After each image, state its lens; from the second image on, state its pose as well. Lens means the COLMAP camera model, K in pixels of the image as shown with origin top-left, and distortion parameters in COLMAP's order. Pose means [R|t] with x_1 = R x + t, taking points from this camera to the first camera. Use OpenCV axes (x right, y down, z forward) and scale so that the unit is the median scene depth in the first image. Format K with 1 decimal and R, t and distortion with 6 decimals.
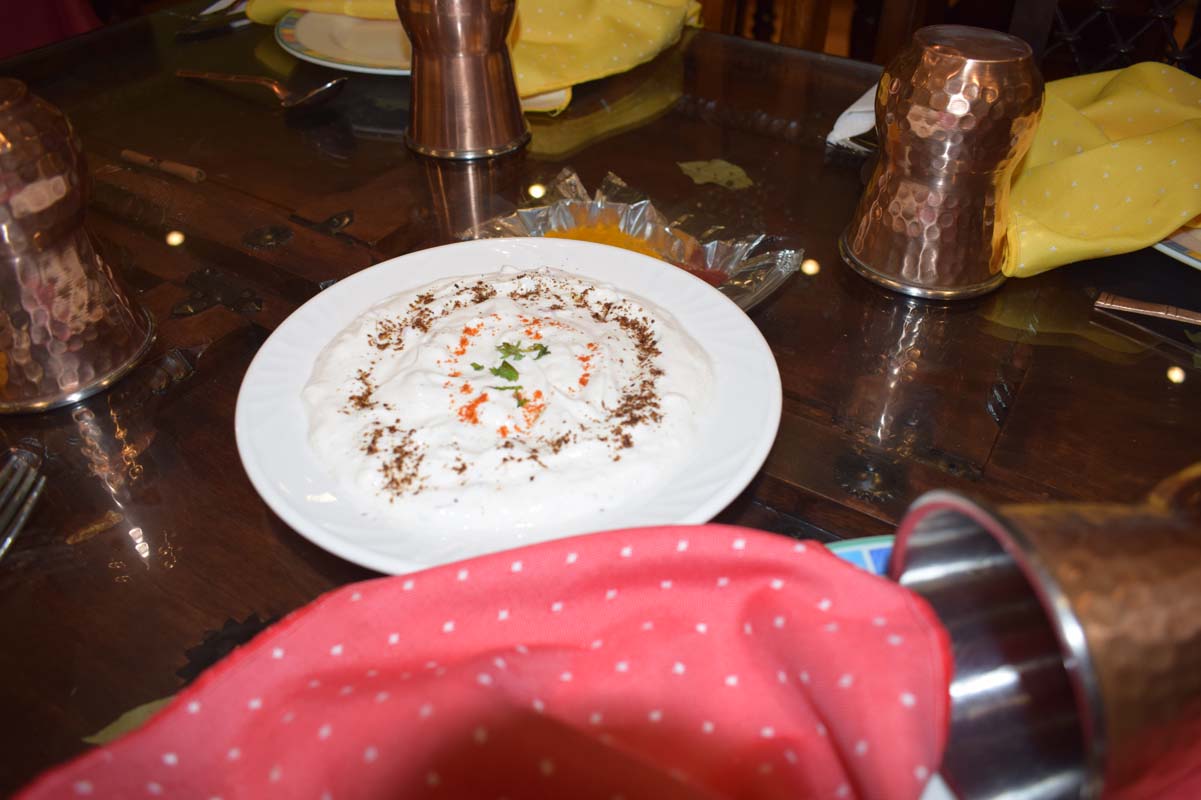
lens RADIAL K [[928.7, 0, 600.5], [0, 928.7, 400.0], [0, 0, 1]] dist [-0.103798, 0.025395]
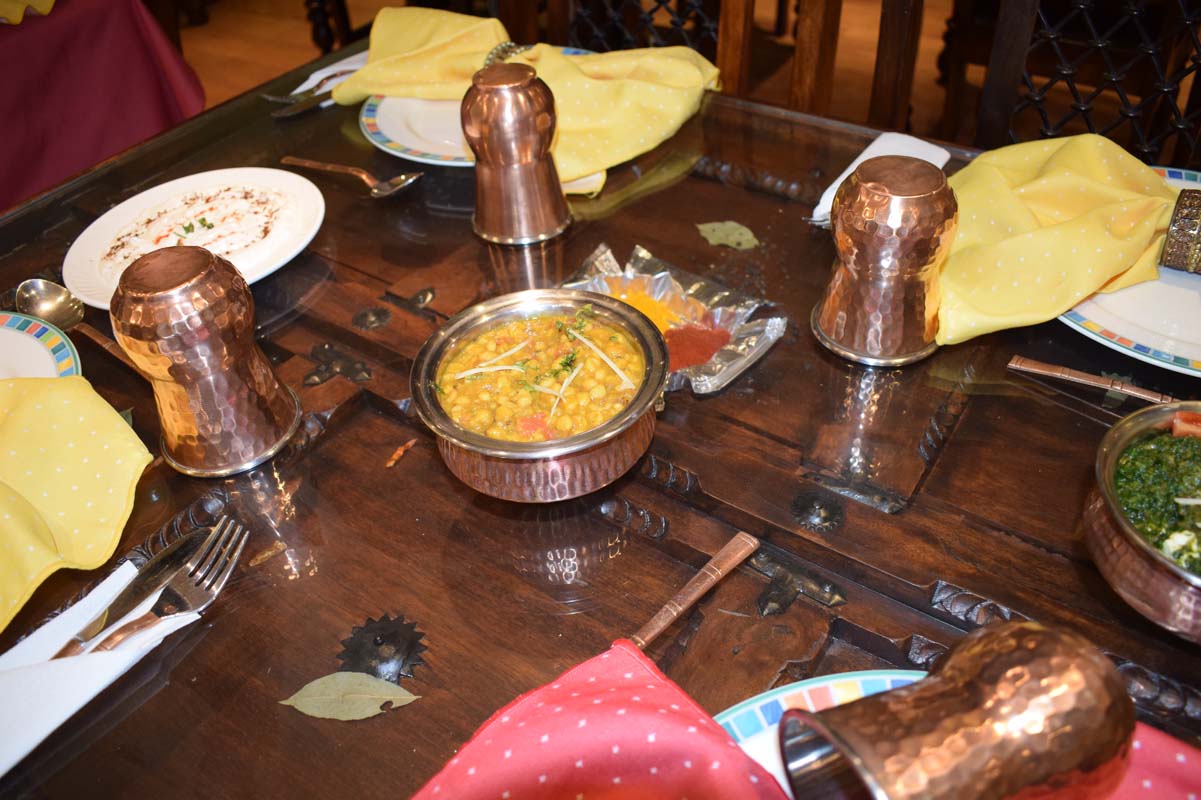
lens RADIAL K [[928.7, 0, 600.5], [0, 928.7, 400.0], [0, 0, 1]] dist [-0.103798, 0.025395]
pose [[0.997252, -0.025023, -0.069729, 0.045425], [0.028176, 0.998607, 0.044607, -0.104969], [0.068516, -0.046449, 0.996568, -0.270165]]
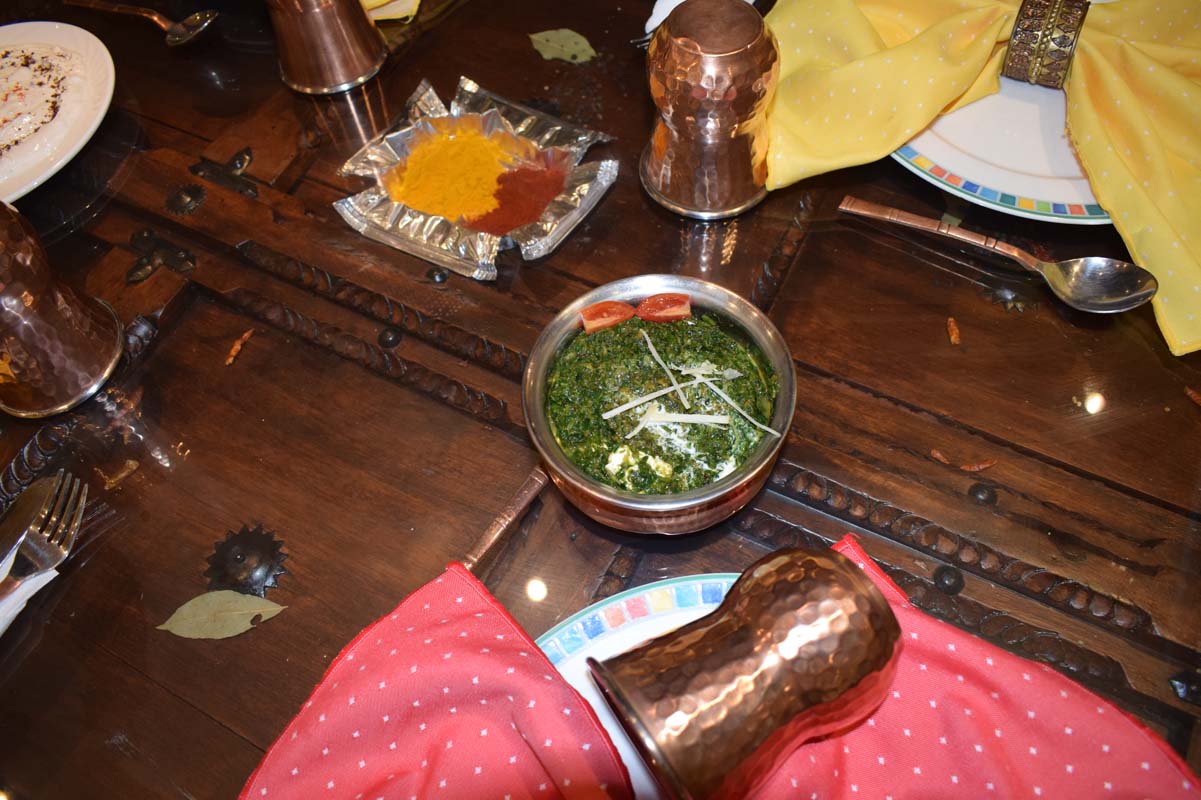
lens RADIAL K [[928.7, 0, 600.5], [0, 928.7, 400.0], [0, 0, 1]] dist [-0.103798, 0.025395]
pose [[0.993286, -0.115440, -0.007528, 0.154923], [0.110657, 0.929116, 0.352844, -0.276946], [-0.033738, -0.351308, 0.935652, -0.231143]]
